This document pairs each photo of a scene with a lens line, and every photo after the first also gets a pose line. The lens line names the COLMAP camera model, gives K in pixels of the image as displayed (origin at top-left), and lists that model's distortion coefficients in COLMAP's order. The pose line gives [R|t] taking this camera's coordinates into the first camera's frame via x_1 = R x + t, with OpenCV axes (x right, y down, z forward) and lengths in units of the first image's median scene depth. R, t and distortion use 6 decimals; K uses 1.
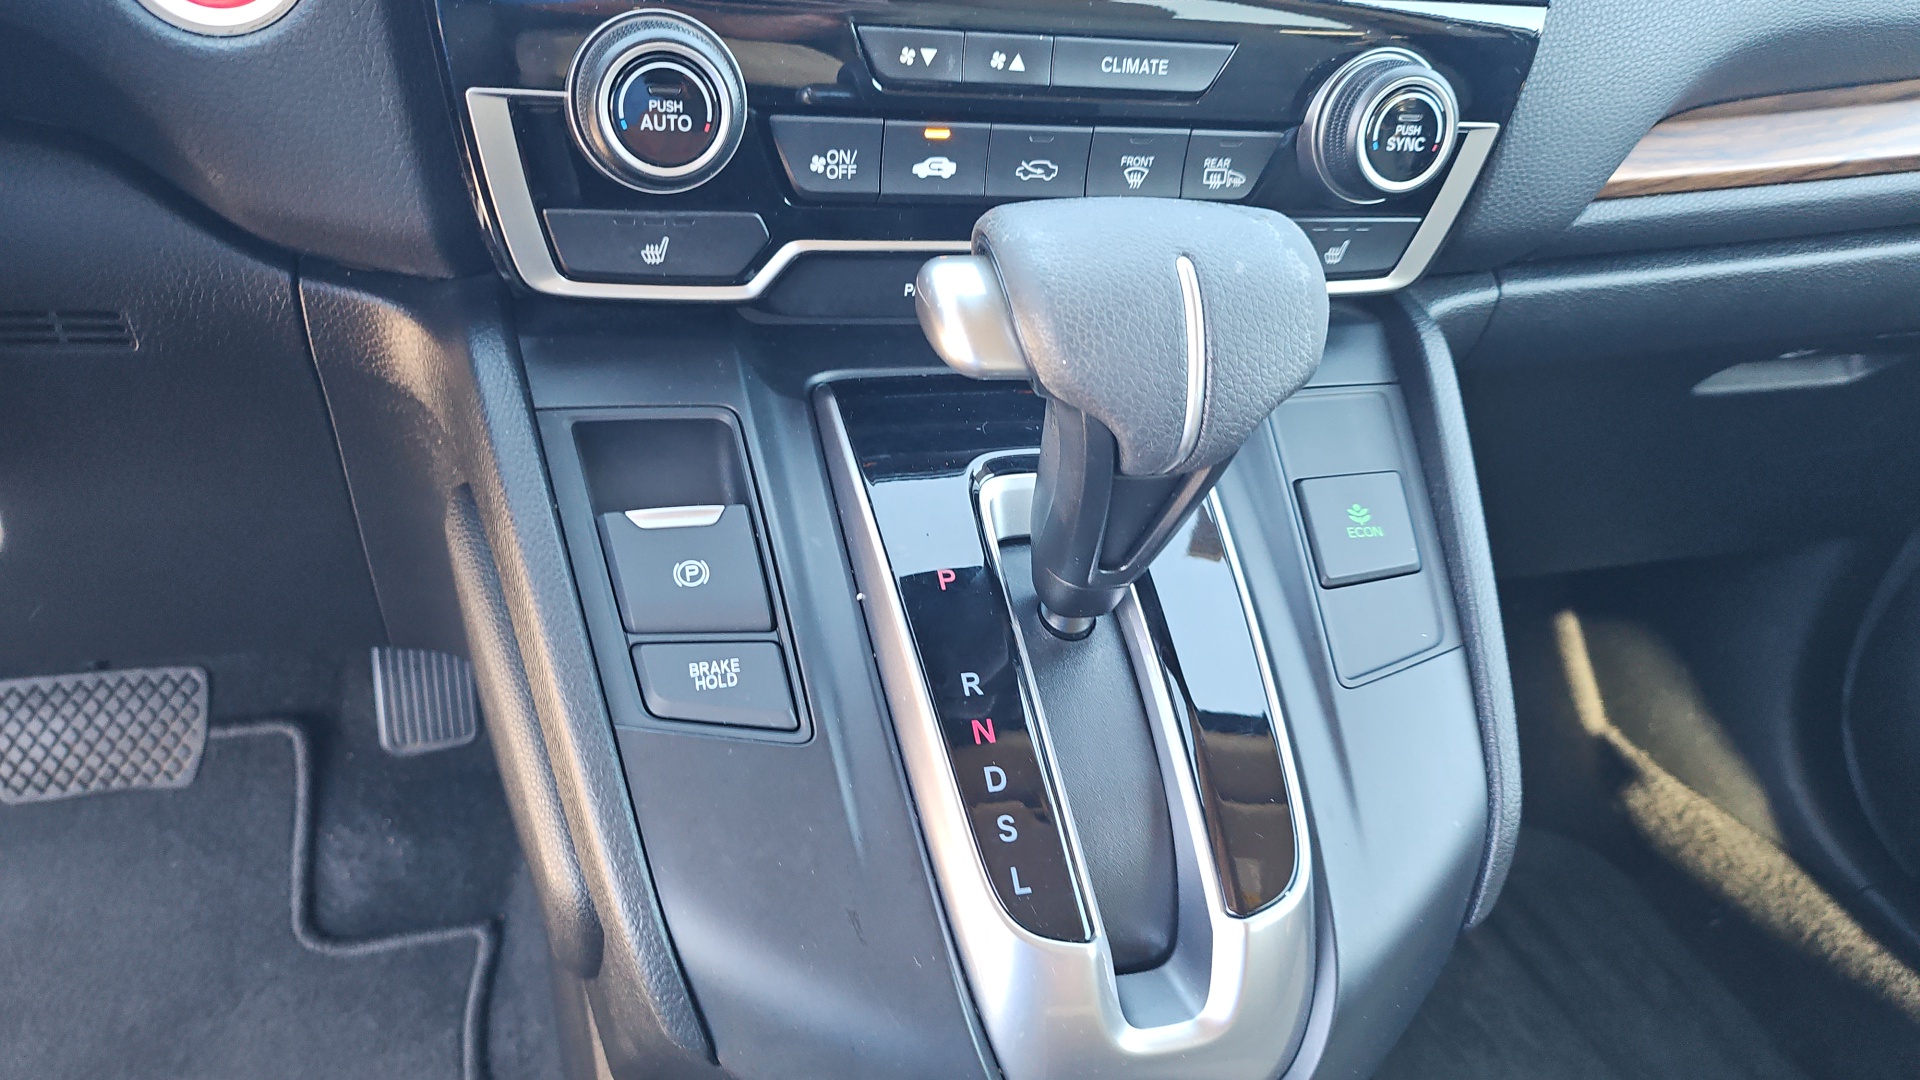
lens RADIAL K [[1344.4, 0, 949.9], [0, 1344.4, 534.7], [0, 0, 1]] dist [0.047408, -0.055103]
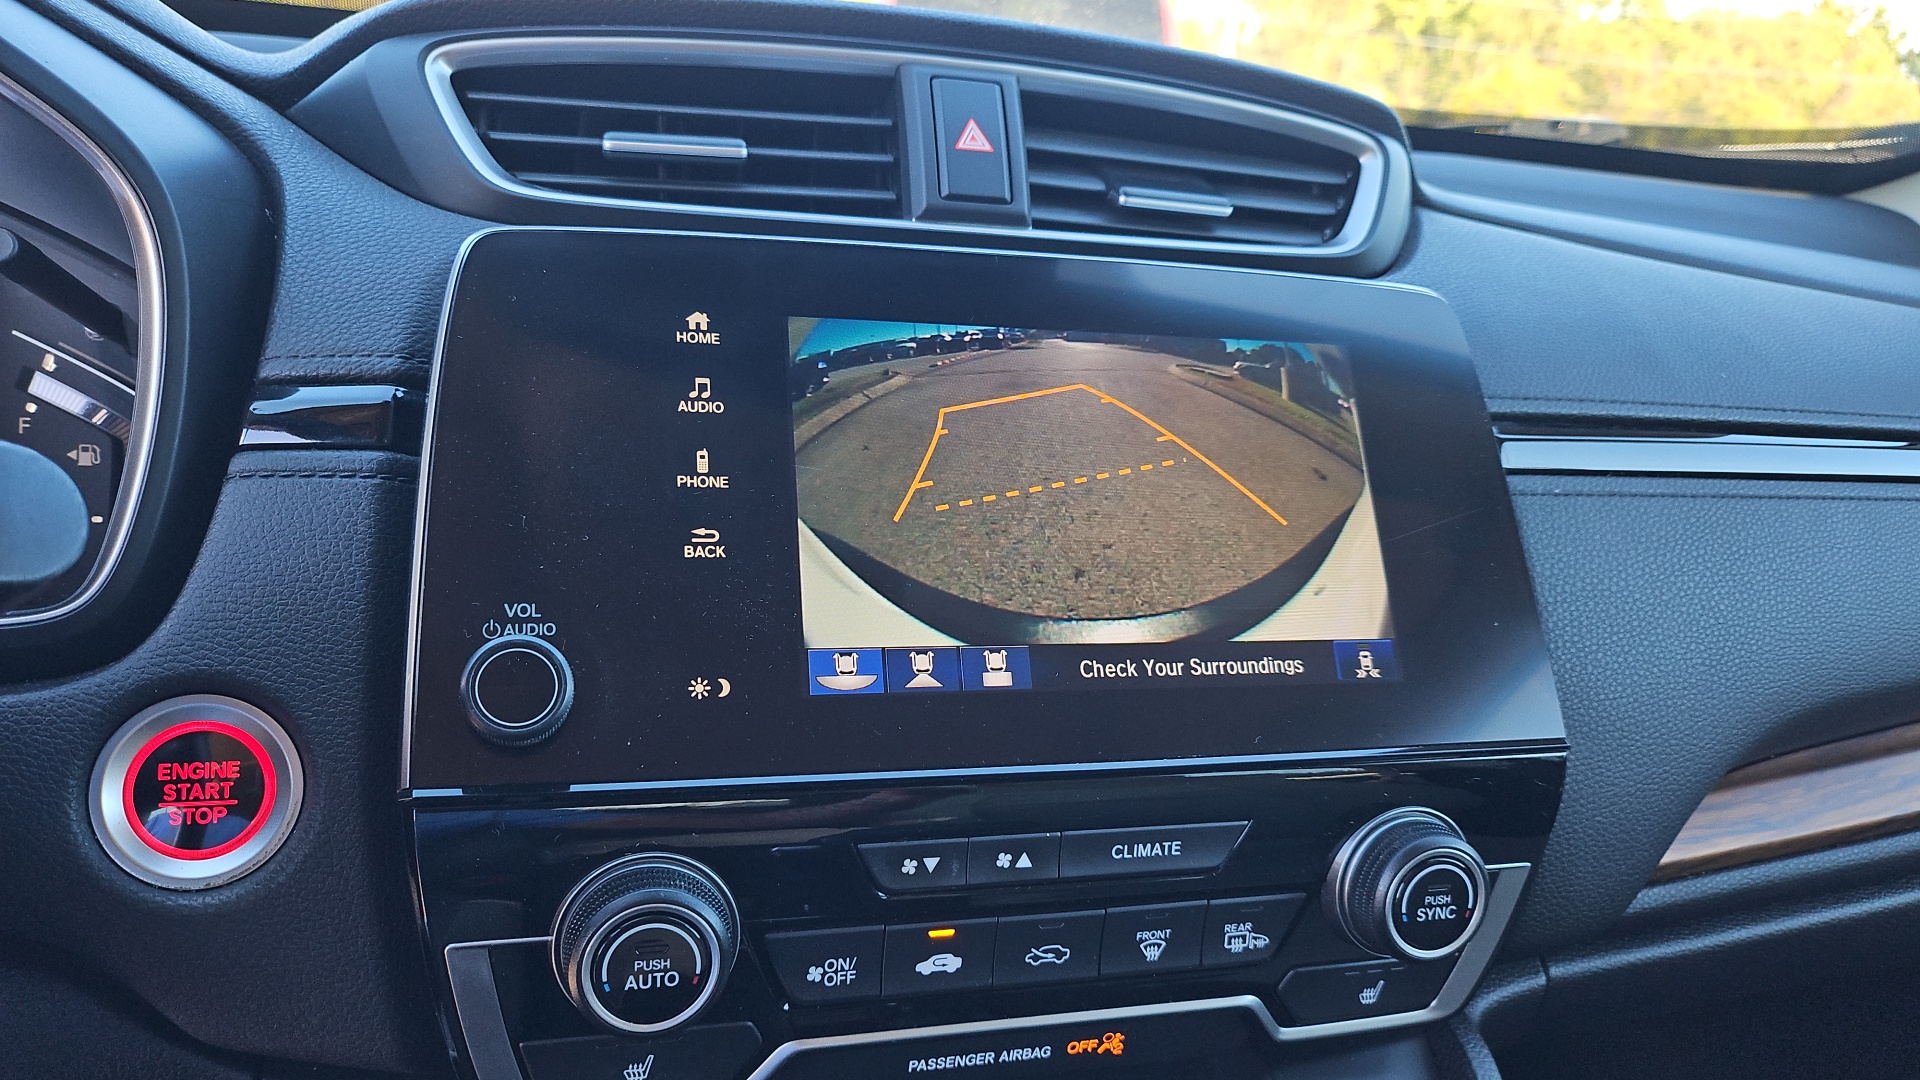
lens RADIAL K [[1351.8, 0, 953.9], [0, 1351.8, 546.2], [0, 0, 1]] dist [0.035617, -0.037644]
pose [[0.999814, -0.012239, -0.014909, 0.016530], [0.008254, 0.970030, -0.242845, -0.319616], [0.017434, 0.242677, 0.969951, 0.008384]]
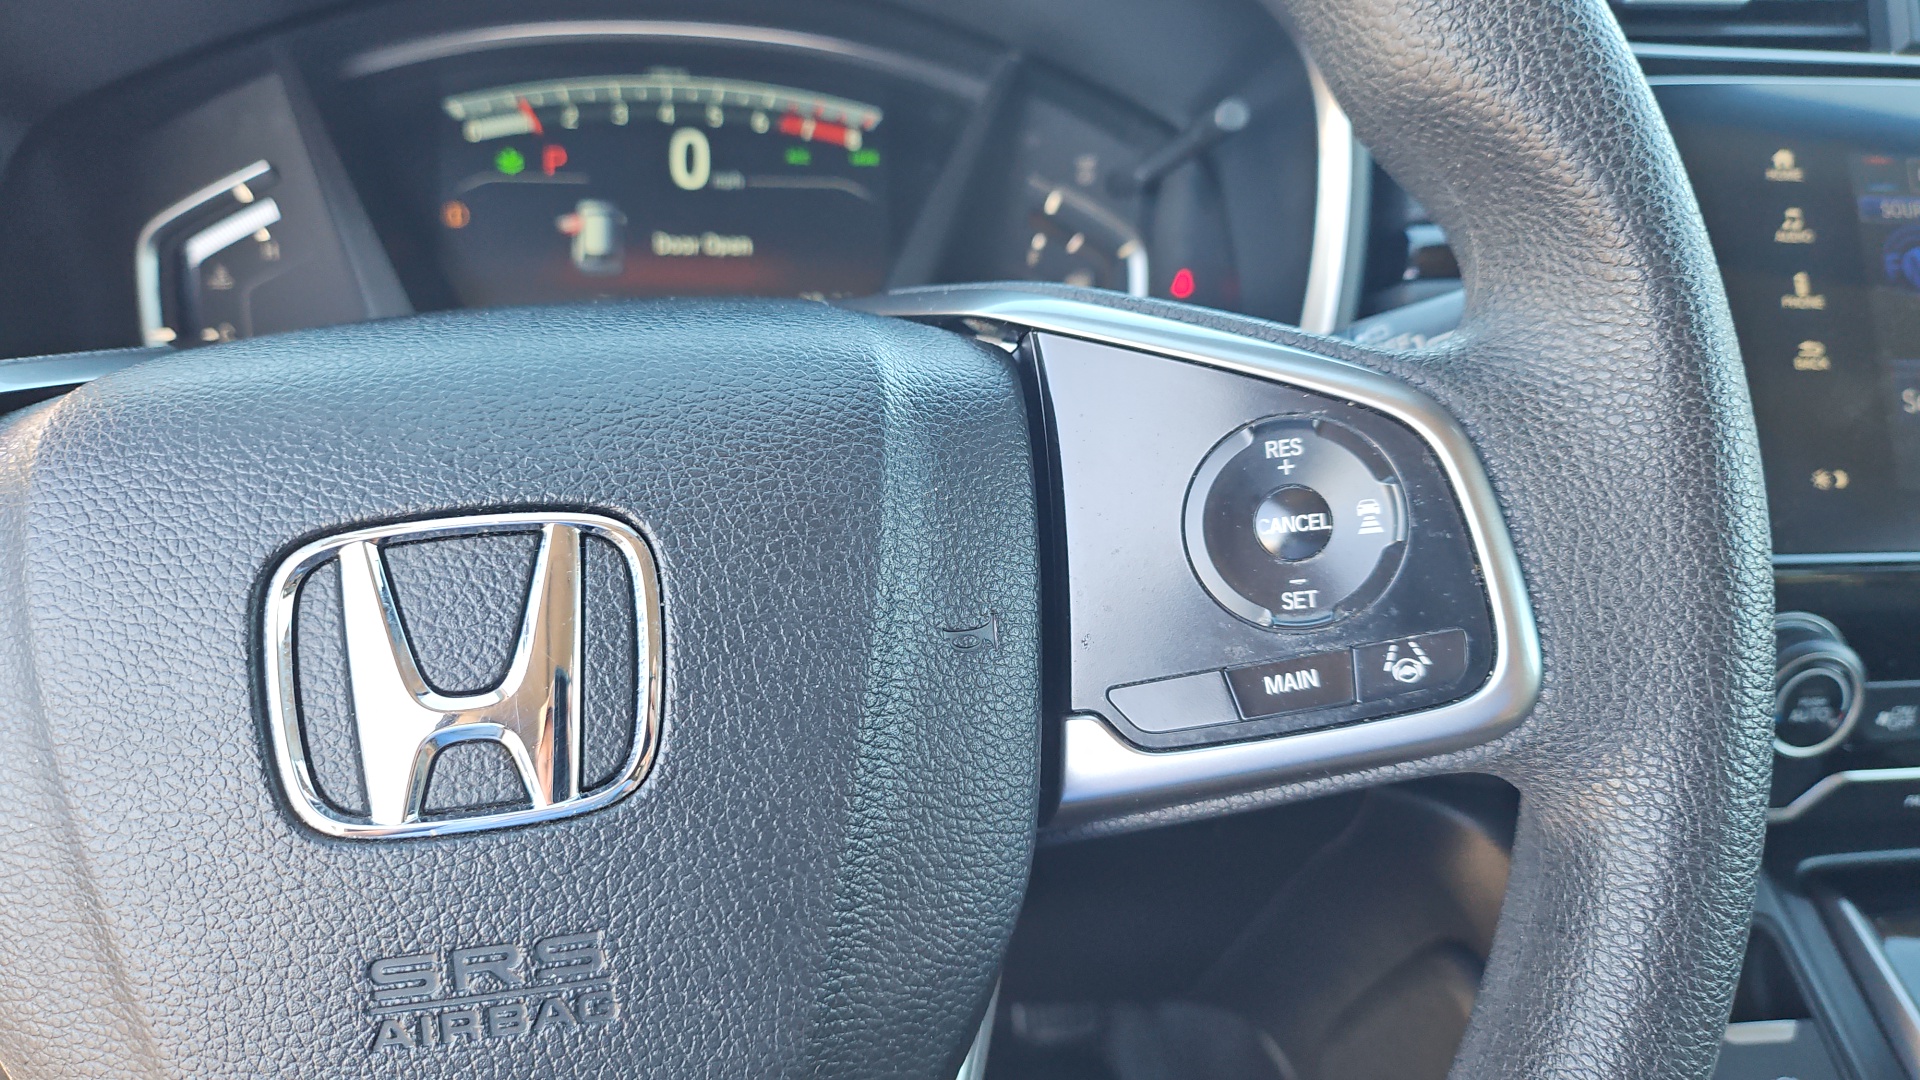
lens RADIAL K [[1344.4, 0, 968.2], [0, 1344.4, 524.3], [0, 0, 1]] dist [0.047408, -0.055103]
pose [[0.982780, 0.002137, -0.184768, -0.615035], [-0.024042, 0.992912, -0.116397, -0.272867], [0.183210, 0.118834, 0.975865, -0.257183]]
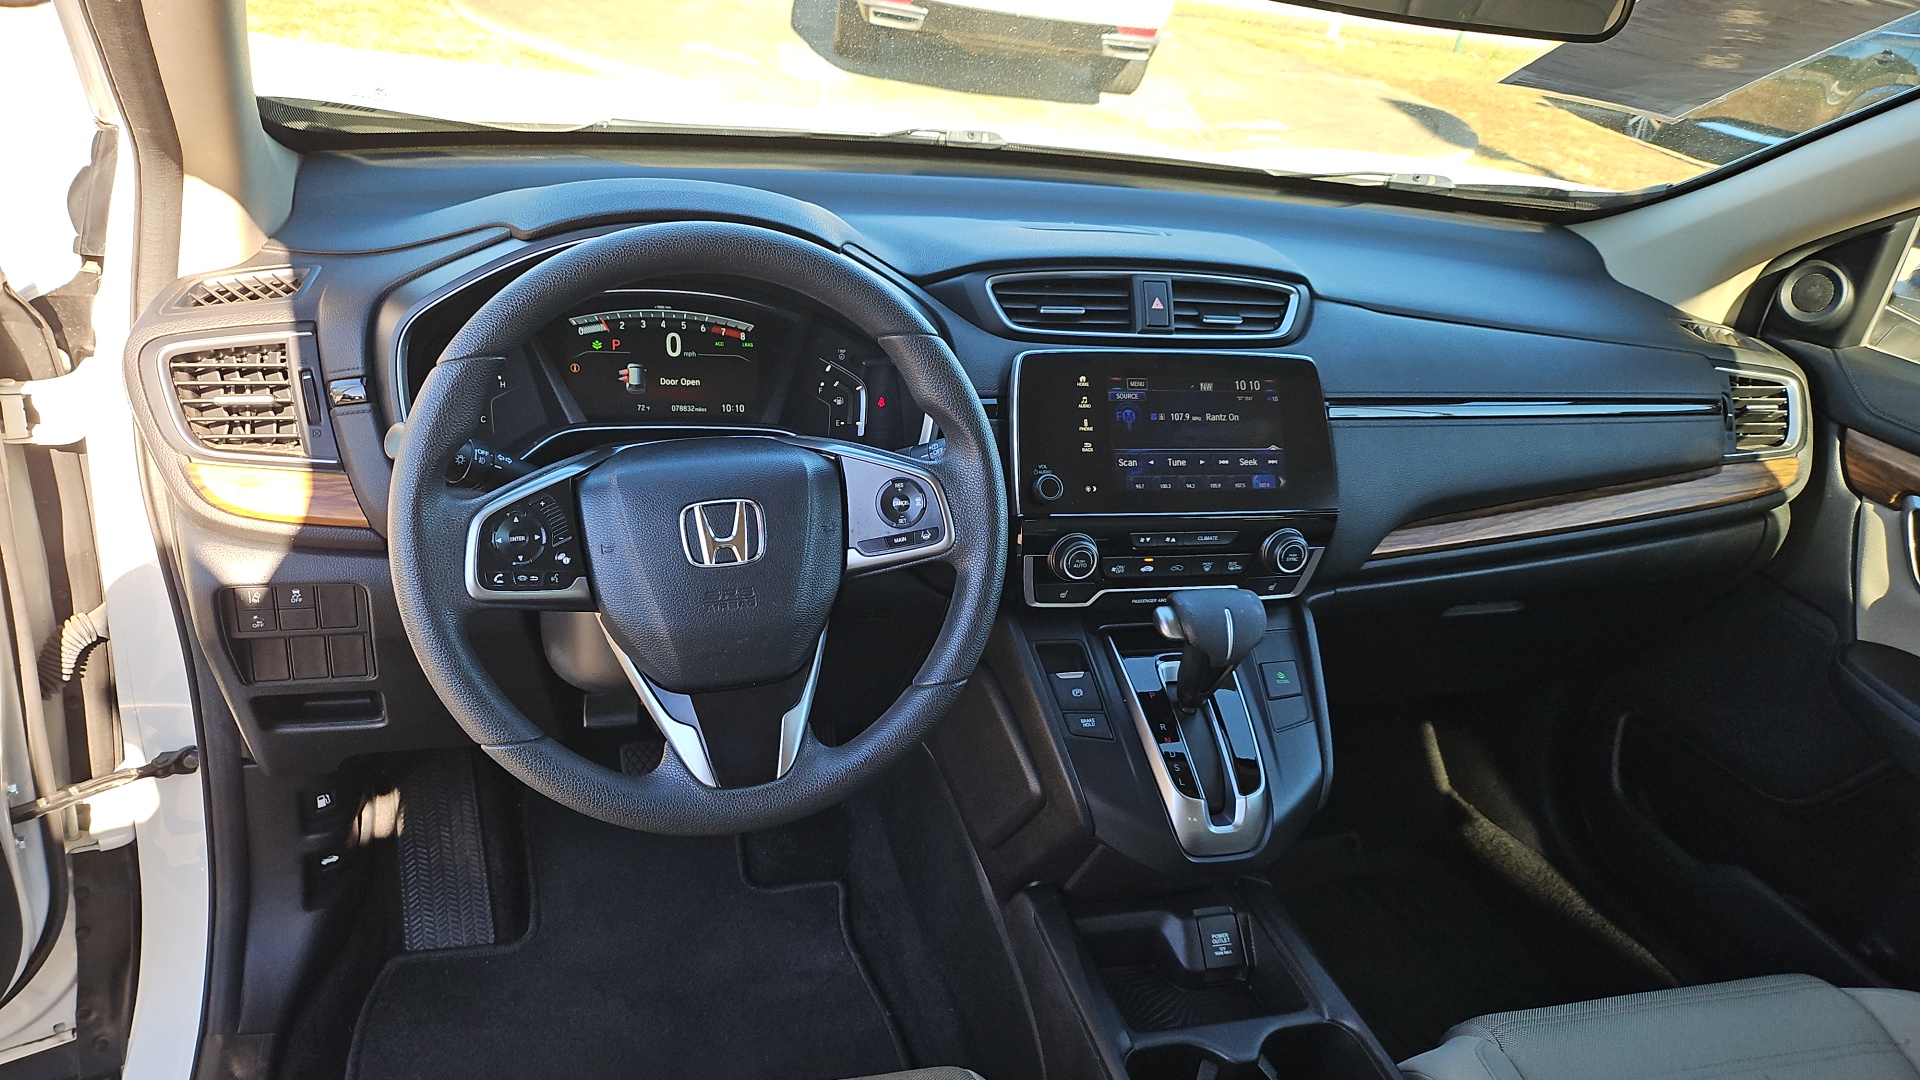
lens RADIAL K [[1344.4, 0, 940.2], [0, 1344.4, 543.5], [0, 0, 1]] dist [0.047408, -0.055103]
pose [[0.999947, 0.009818, 0.003243, -0.515589], [-0.009505, 0.996299, -0.085425, -0.048562], [-0.004070, 0.085389, 0.996339, -2.218585]]
